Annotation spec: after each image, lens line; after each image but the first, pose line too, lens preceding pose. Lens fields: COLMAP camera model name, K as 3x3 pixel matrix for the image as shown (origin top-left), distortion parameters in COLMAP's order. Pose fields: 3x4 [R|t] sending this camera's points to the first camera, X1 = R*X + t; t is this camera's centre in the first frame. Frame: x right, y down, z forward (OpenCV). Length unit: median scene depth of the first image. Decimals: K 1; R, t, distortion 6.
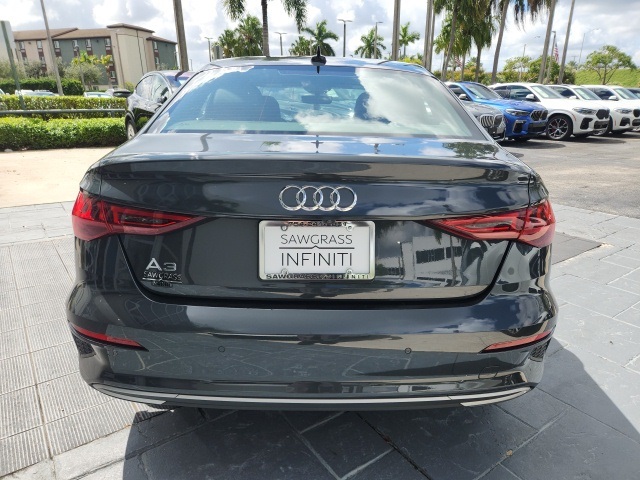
lens RADIAL K [[434.3, 0, 331.0], [0, 434.3, 240.6], [0, 0, 1]] dist [0.052817, -0.048458]
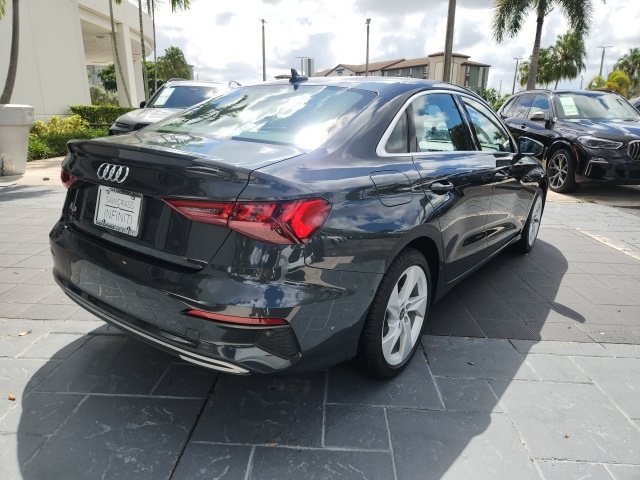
lens RADIAL K [[434.3, 0, 321.4], [0, 434.3, 231.9], [0, 0, 1]] dist [0.052817, -0.048458]
pose [[0.788580, 0.165033, -0.592373, 1.176665], [-0.201526, 0.979472, 0.004601, -0.041763], [0.580973, 0.115751, 0.805650, 0.203291]]
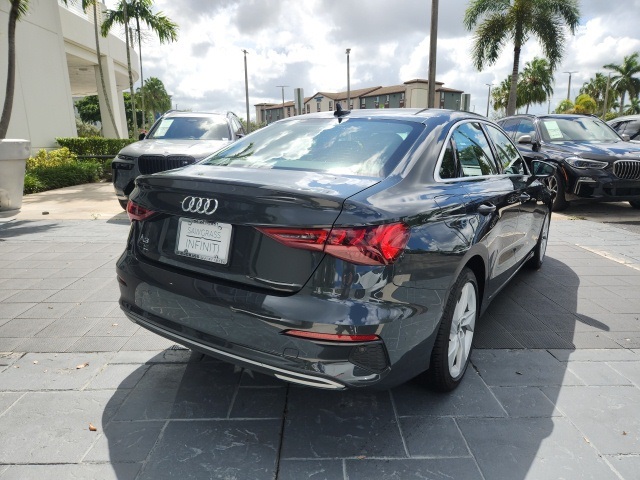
lens RADIAL K [[434.3, 0, 329.5], [0, 434.3, 236.3], [0, 0, 1]] dist [0.052817, -0.048458]
pose [[0.825228, 0.109691, -0.554046, 1.015431], [-0.165750, 0.984801, -0.051905, 0.013781], [0.539932, 0.134667, 0.830866, -0.022967]]
